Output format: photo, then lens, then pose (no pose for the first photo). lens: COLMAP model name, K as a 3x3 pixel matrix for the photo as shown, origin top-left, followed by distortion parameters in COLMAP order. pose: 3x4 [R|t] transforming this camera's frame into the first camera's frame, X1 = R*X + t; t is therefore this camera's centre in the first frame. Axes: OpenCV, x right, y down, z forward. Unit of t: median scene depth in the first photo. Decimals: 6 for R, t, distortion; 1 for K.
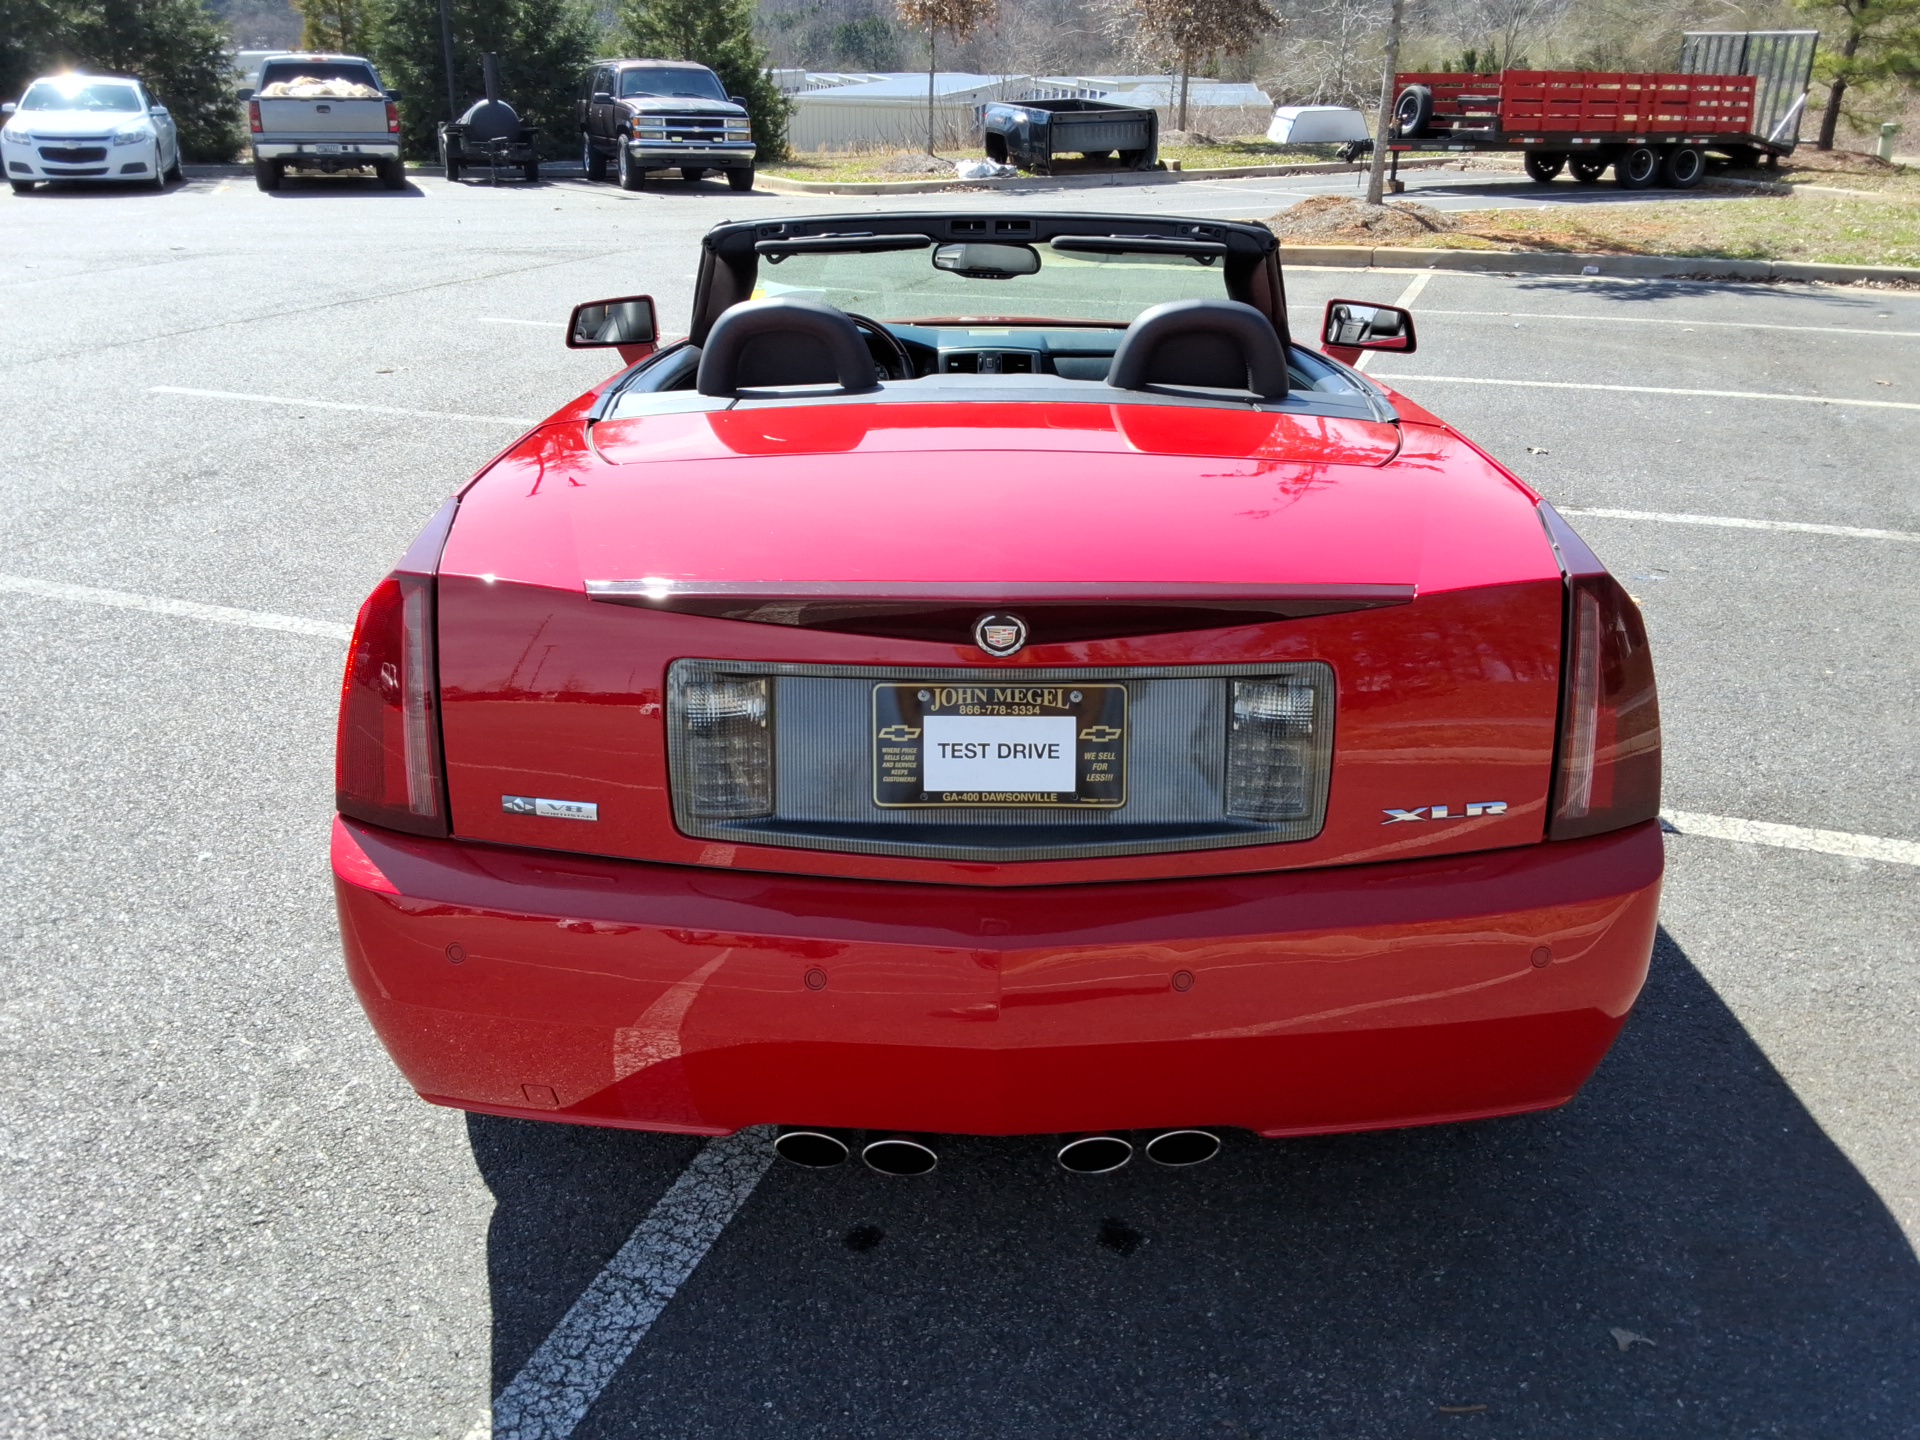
lens RADIAL K [[1553.5, 0, 964.0], [0, 1553.5, 679.4], [0, 0, 1]] dist [0.095781, -0.149009]
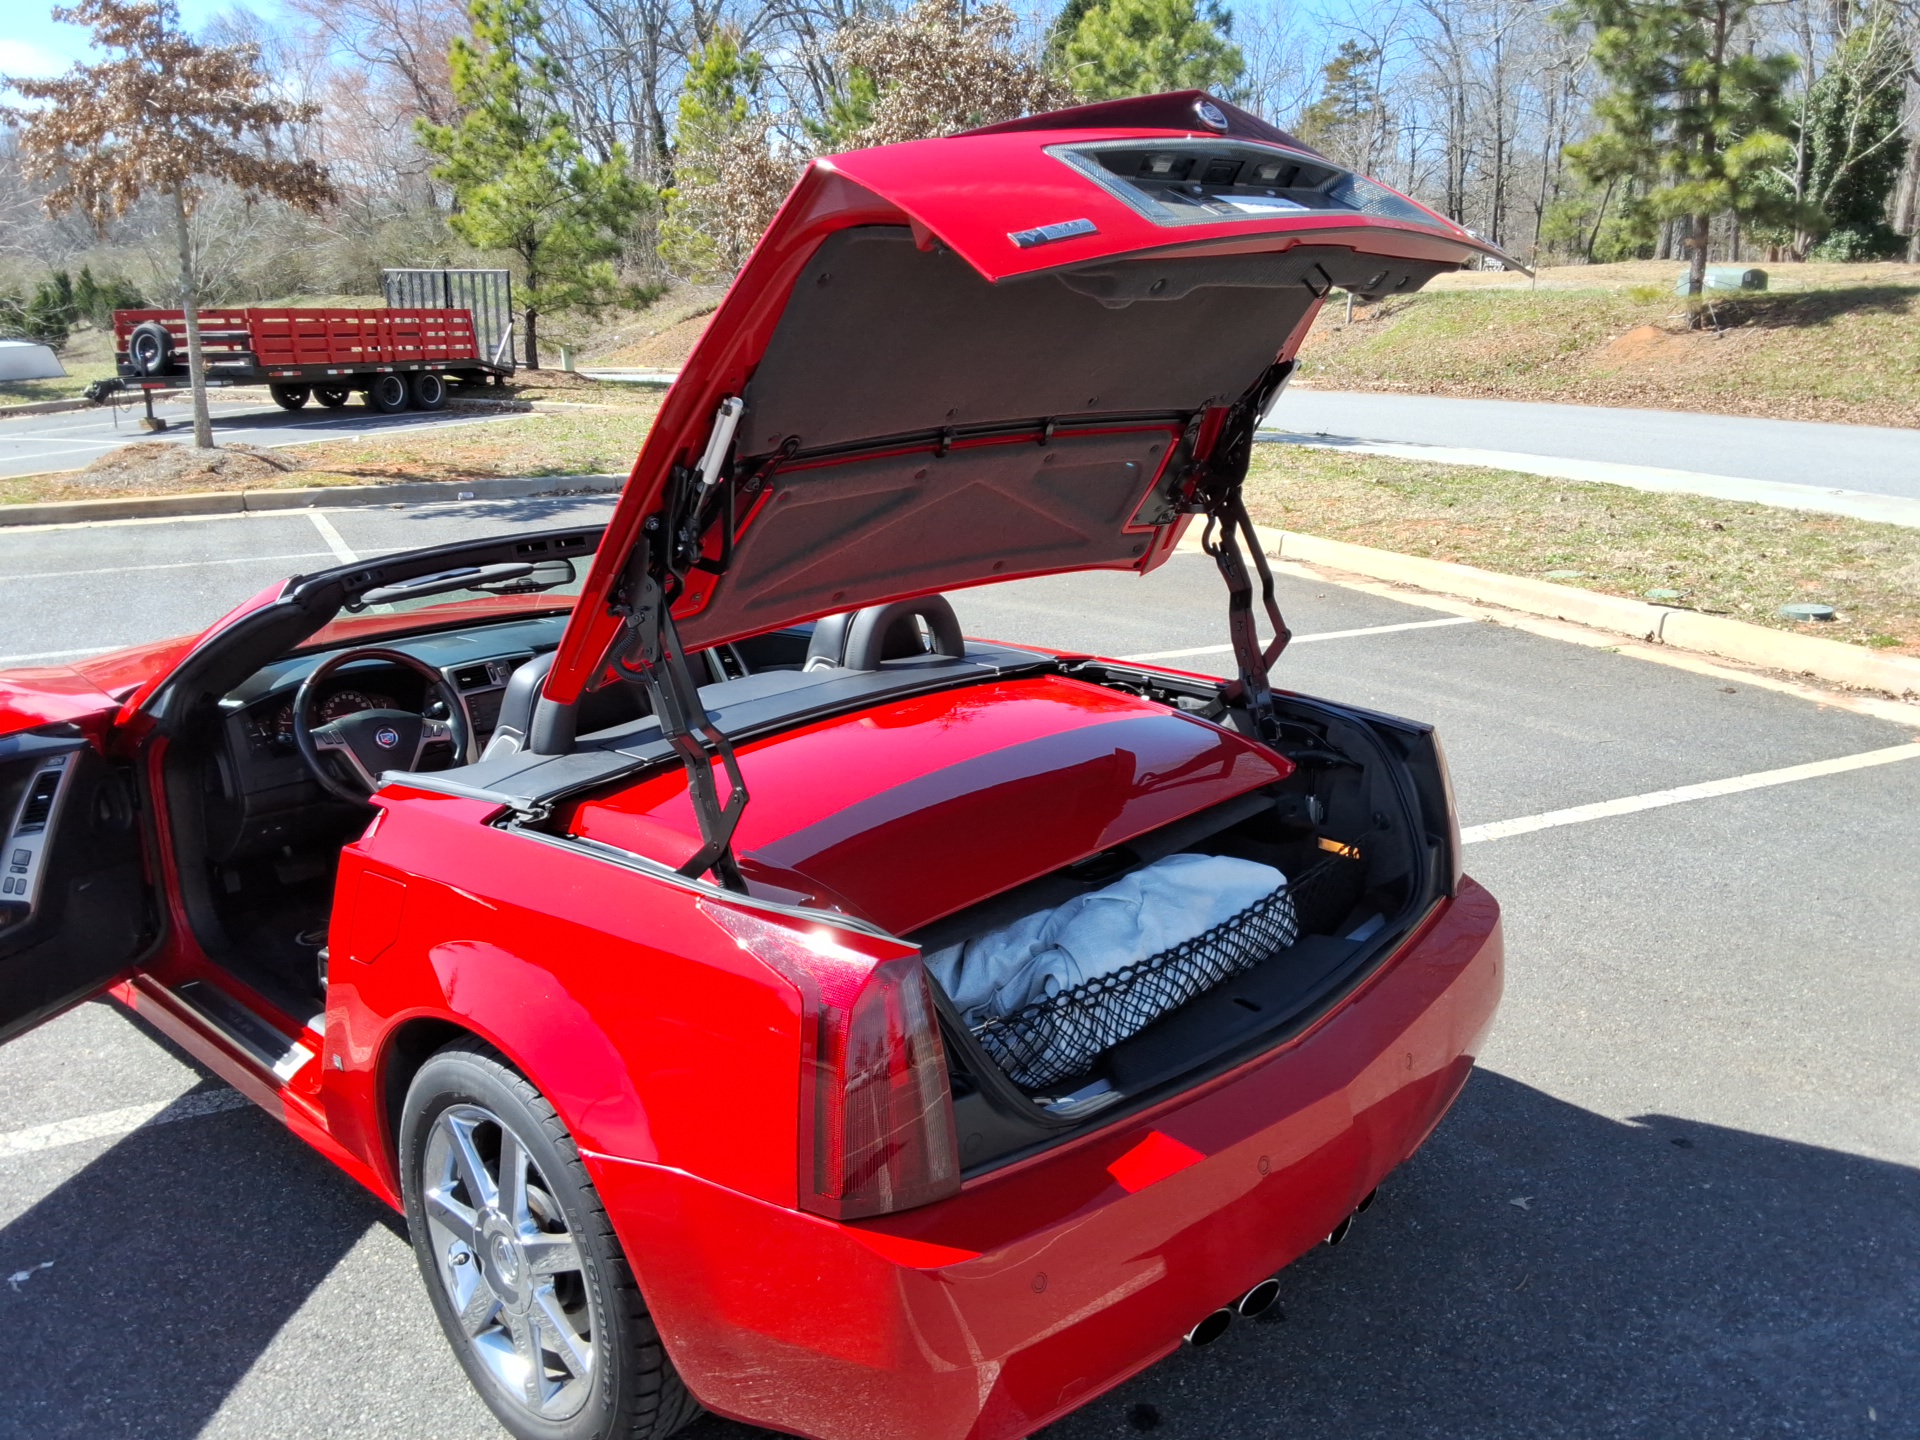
lens RADIAL K [[1553.3, 0, 982.7], [0, 1553.3, 684.2], [0, 0, 1]] dist [0.114477, -0.187299]
pose [[0.684299, -0.185515, 0.705208, -0.092692], [0.270471, 0.962684, -0.009204, -0.019685], [-0.677185, 0.197036, 0.708941, 0.016335]]
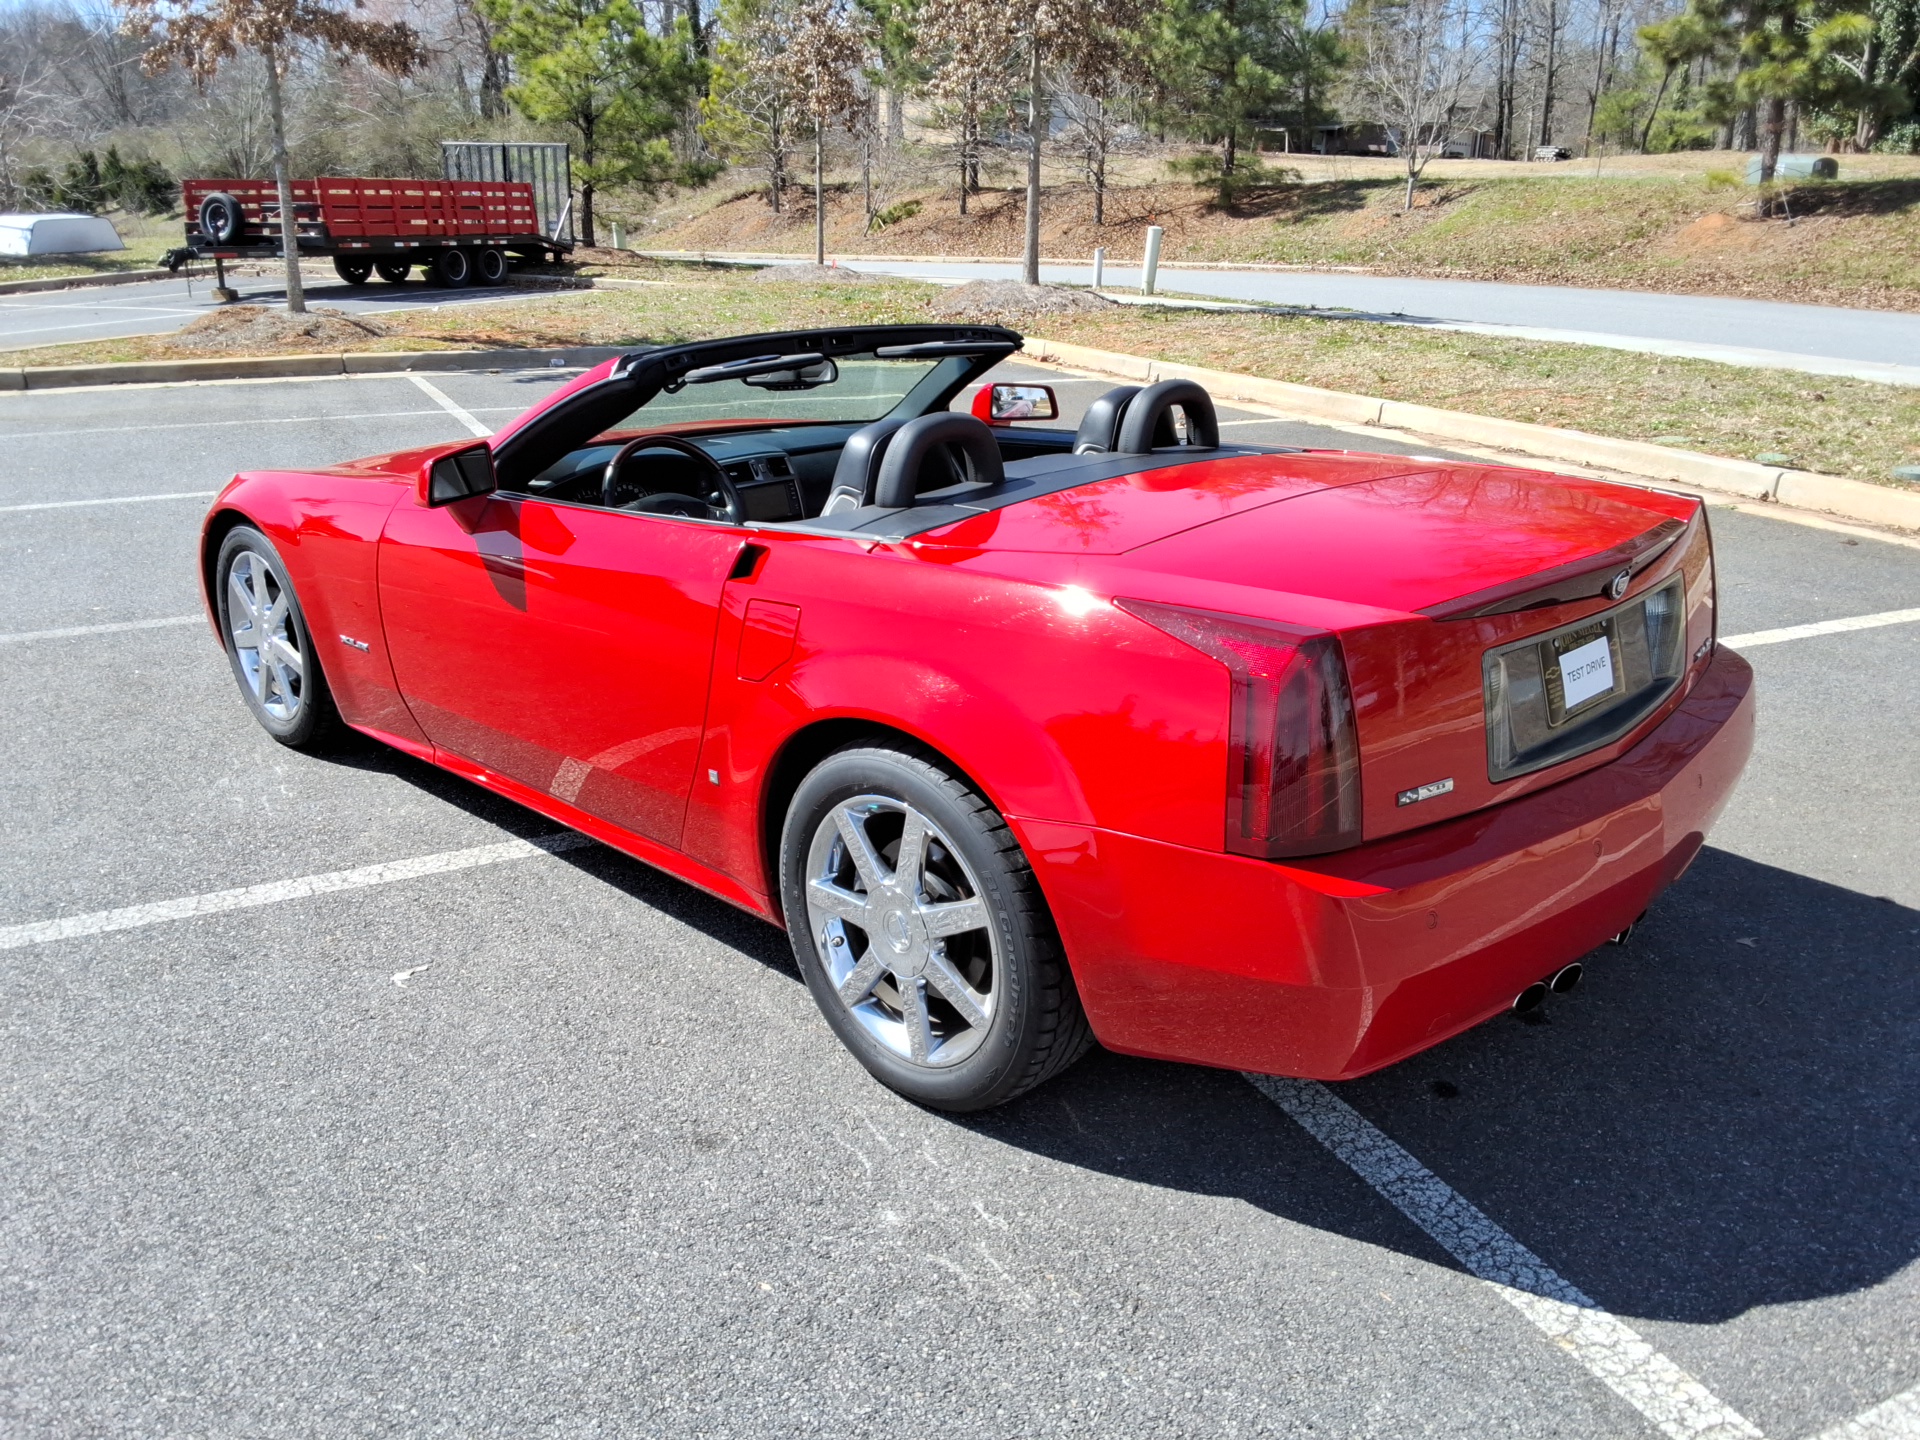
lens RADIAL K [[1553.3, 0, 982.7], [0, 1553.3, 684.2], [0, 0, 1]] dist [0.114477, -0.187299]
pose [[0.696315, -0.219857, 0.683234, -0.123375], [0.257377, 0.965106, 0.048255, -0.013933], [-0.670002, 0.142248, 0.728603, 0.027669]]
